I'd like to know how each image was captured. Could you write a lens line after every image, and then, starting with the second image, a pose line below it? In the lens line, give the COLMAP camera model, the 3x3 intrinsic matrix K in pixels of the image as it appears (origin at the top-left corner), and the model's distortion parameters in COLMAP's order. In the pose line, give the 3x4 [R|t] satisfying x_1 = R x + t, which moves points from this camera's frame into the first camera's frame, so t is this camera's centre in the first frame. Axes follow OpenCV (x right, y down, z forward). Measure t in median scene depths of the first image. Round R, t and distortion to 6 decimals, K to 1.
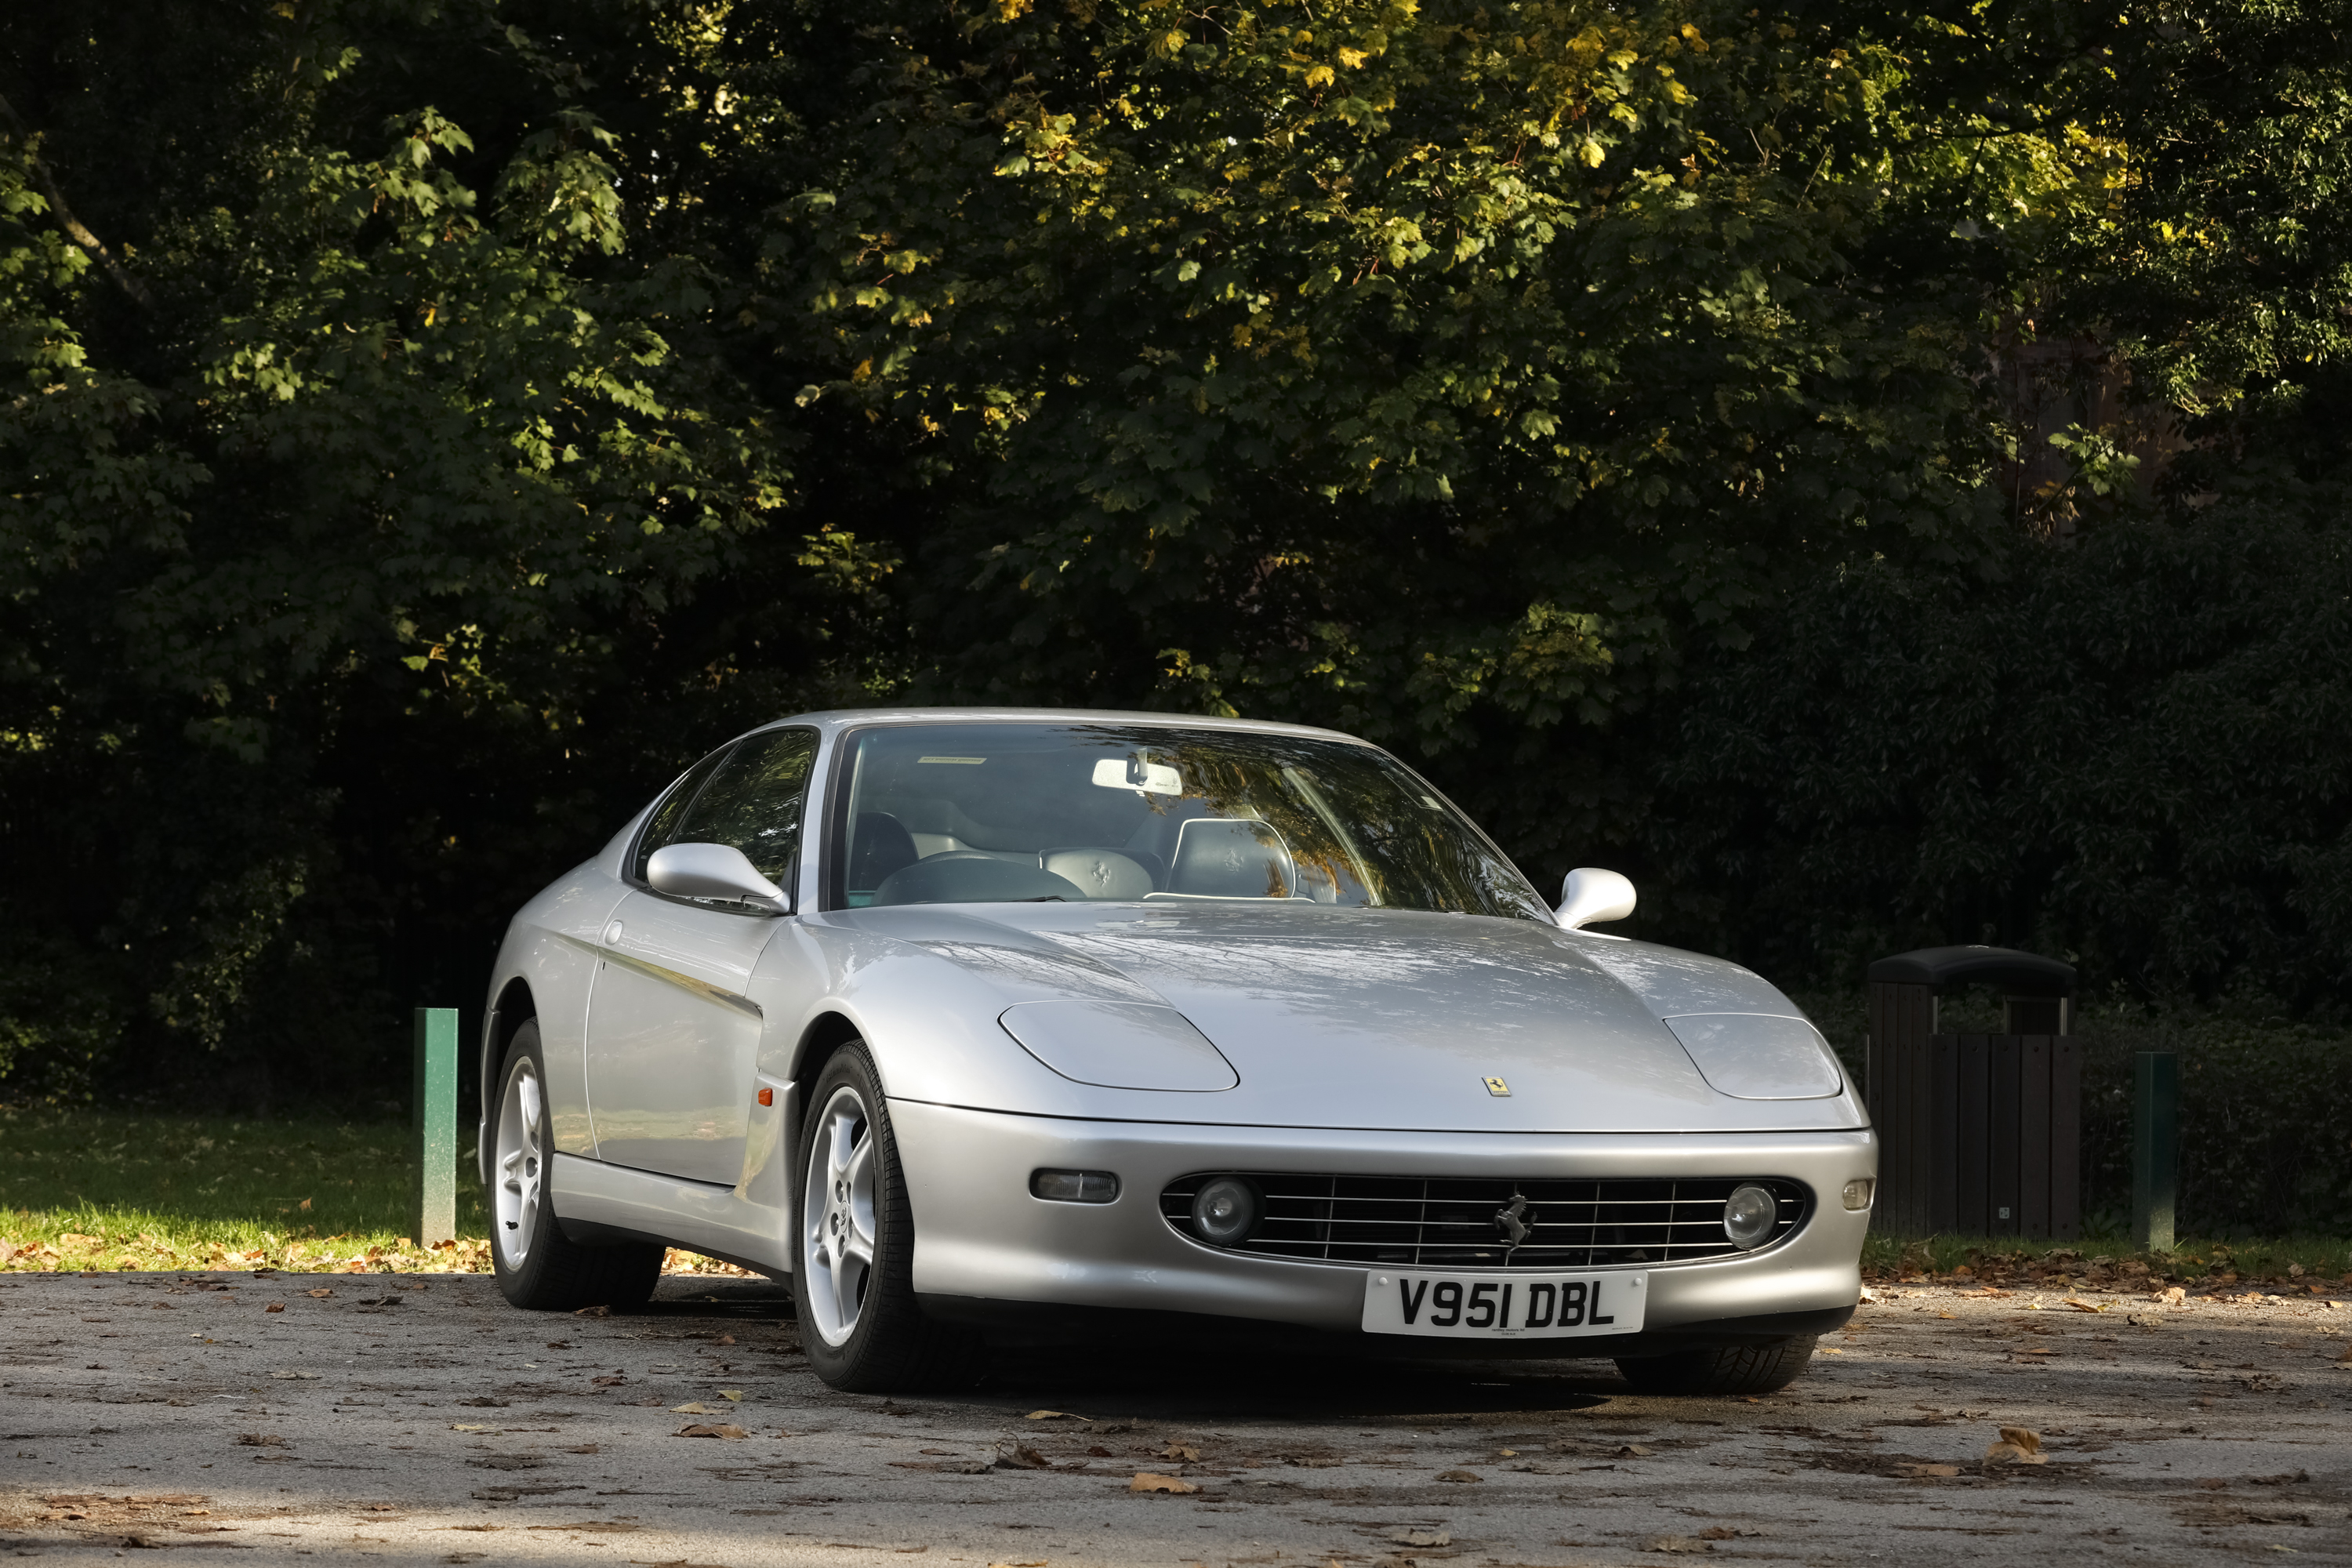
lens RADIAL K [[6652.2, 0, 1175.4], [0, 6652.2, 786.2], [0, 0, 1]] dist [-0.138601, 0.000000]
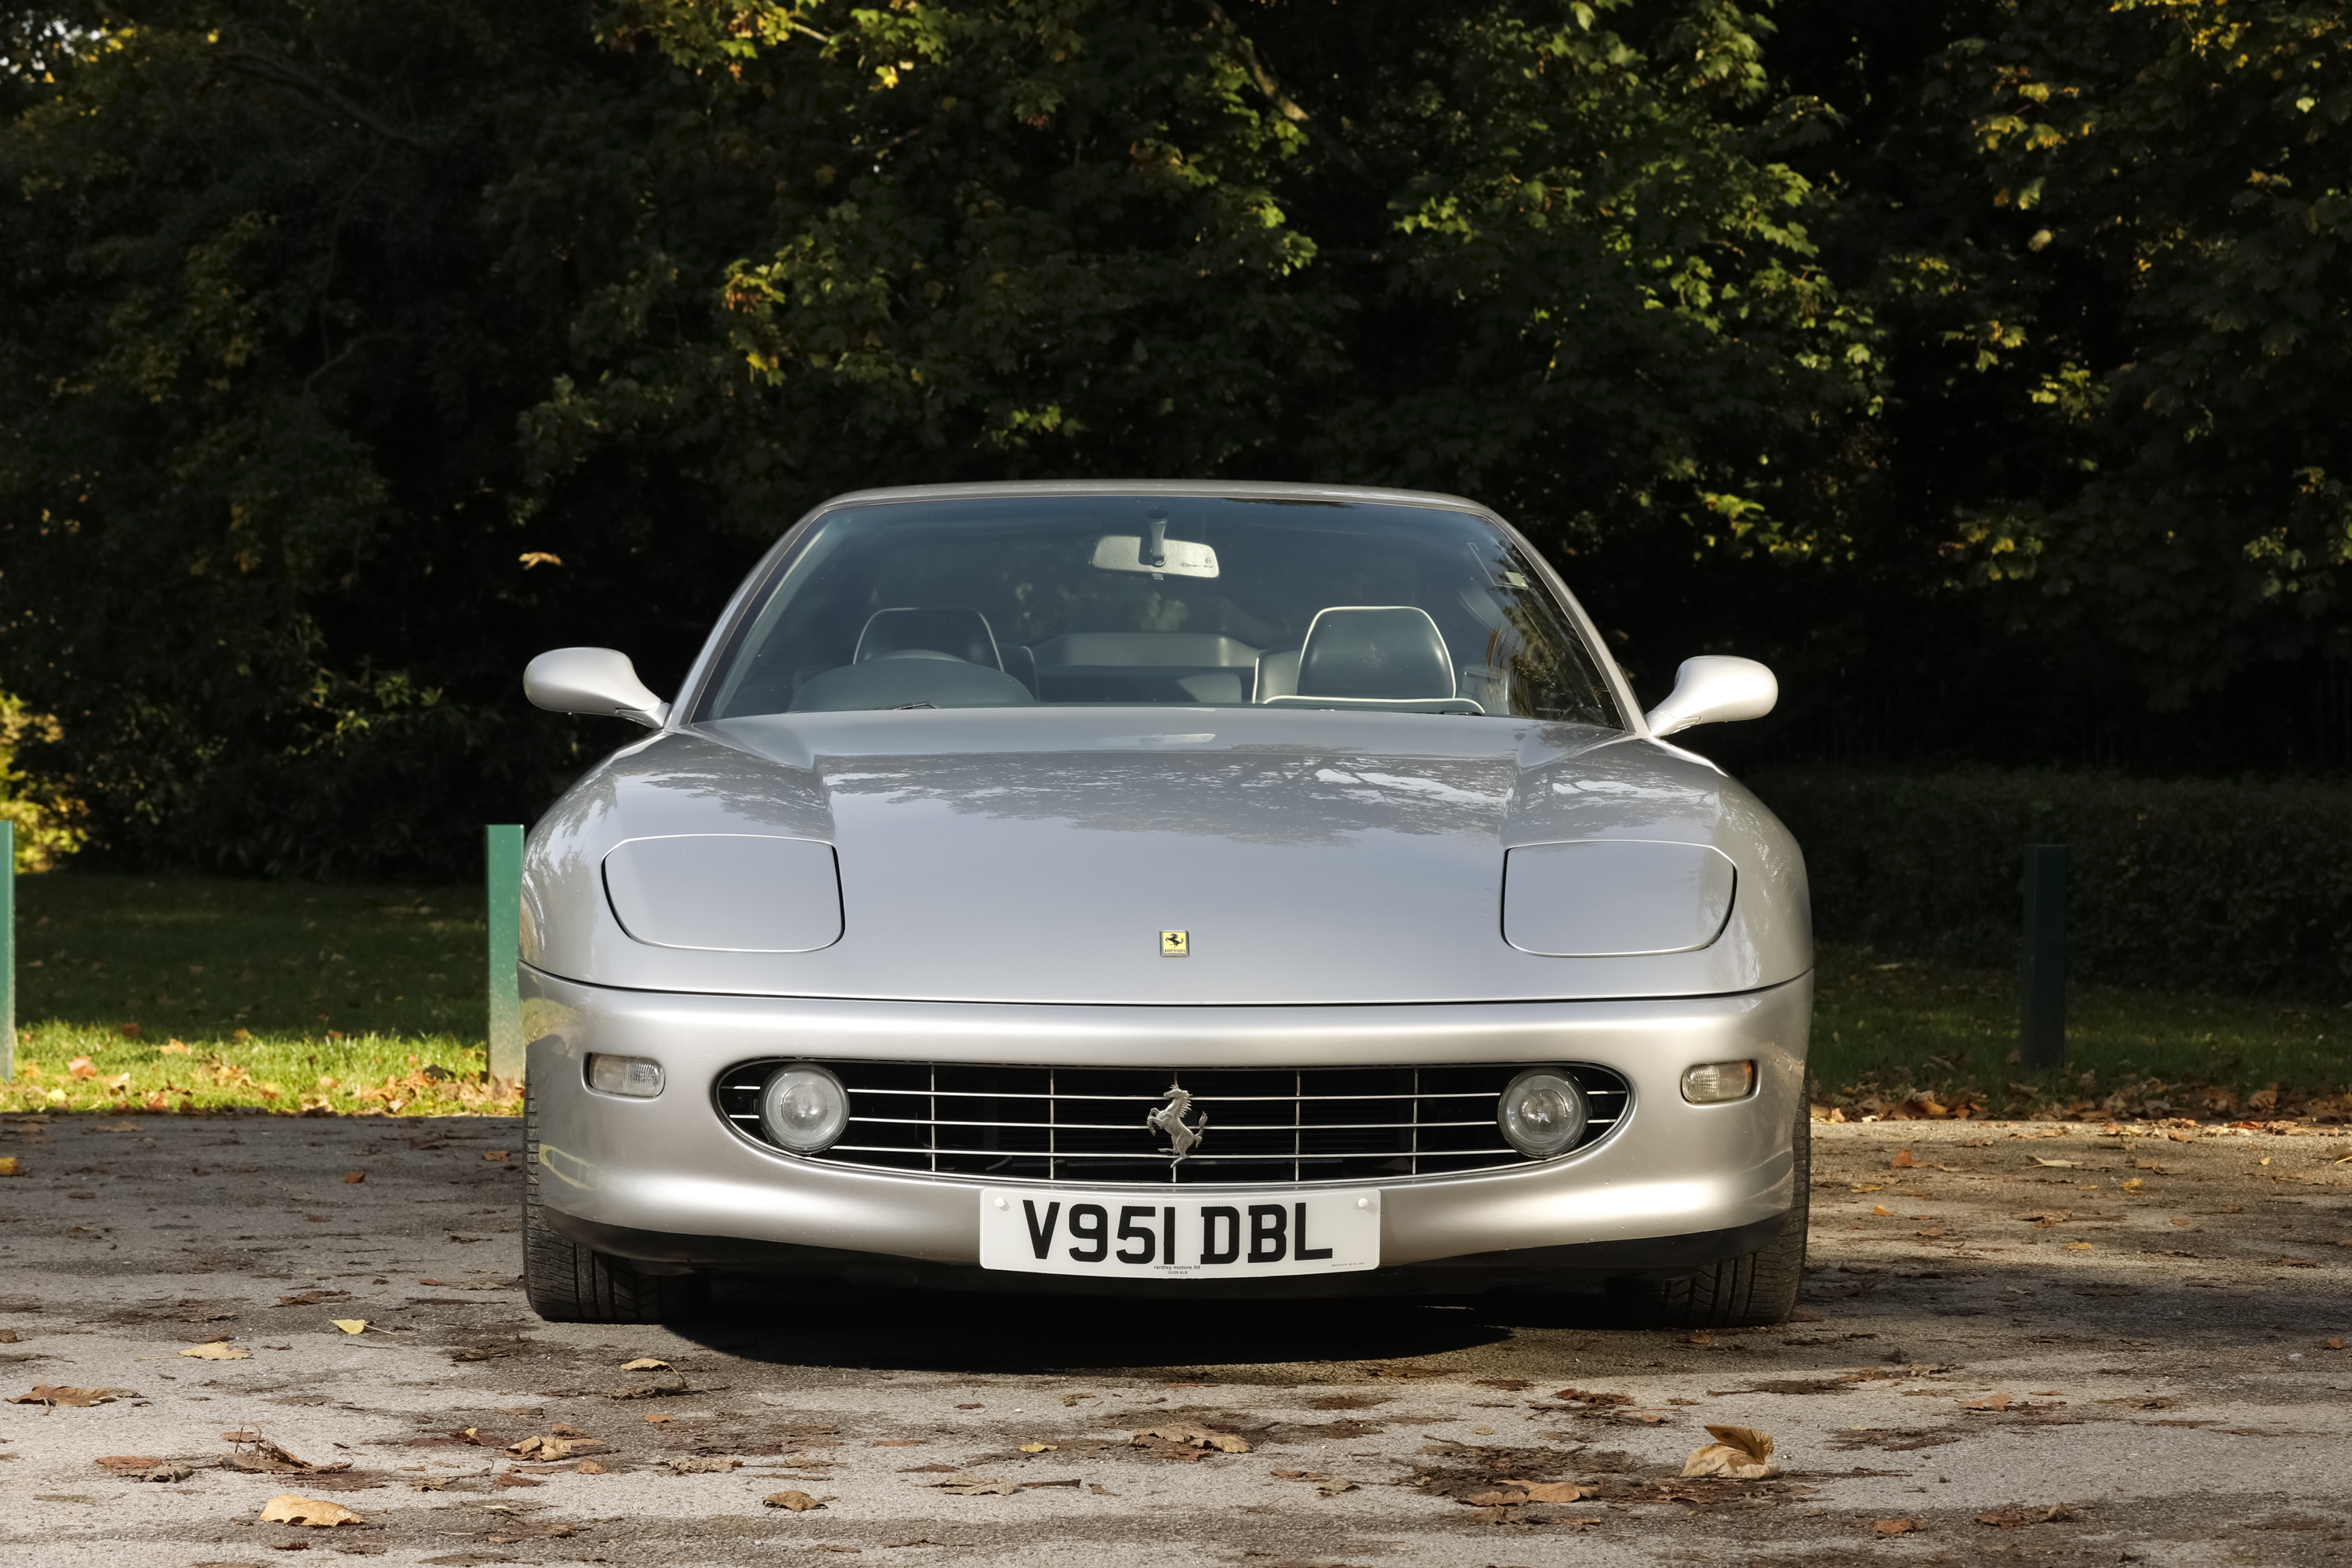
lens RADIAL K [[6074.7, 0, 1177.7], [0, 6074.7, 784.6], [0, 0, 1]] dist [0.035108, 0.000000]
pose [[0.978570, -0.008713, -0.205728, 0.187271], [0.014545, 0.999534, 0.026851, 0.008347], [0.205398, -0.029268, 0.978241, 0.318365]]
